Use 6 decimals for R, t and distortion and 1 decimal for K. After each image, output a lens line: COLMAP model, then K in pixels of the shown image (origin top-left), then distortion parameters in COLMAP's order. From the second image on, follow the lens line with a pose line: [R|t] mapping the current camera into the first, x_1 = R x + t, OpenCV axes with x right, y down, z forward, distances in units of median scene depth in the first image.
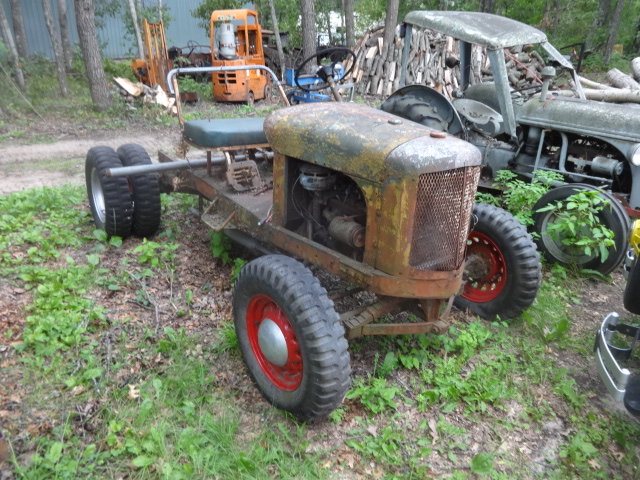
lens RADIAL K [[473.0, 0, 320.0], [0, 473.0, 240.0], [0, 0, 1]] dist [-0.009155, 0.000552]
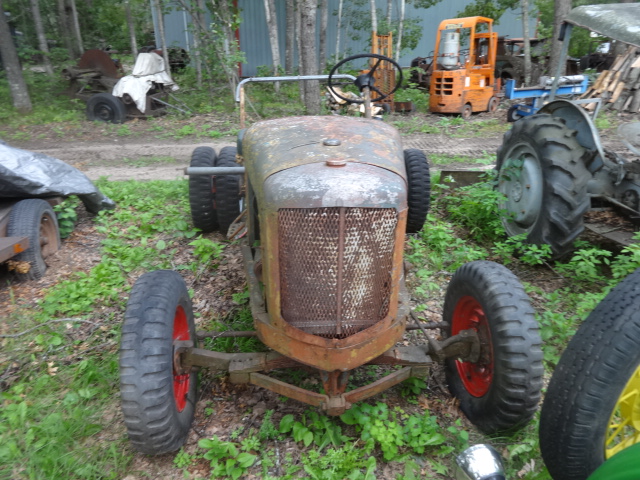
lens RADIAL K [[473.0, 0, 320.0], [0, 473.0, 240.0], [0, 0, 1]] dist [-0.009155, 0.000552]
pose [[0.850923, 0.173388, -0.495849, 0.121338], [-0.183236, 0.982636, 0.029157, -0.021938], [0.492295, 0.066047, 0.867919, 0.061216]]
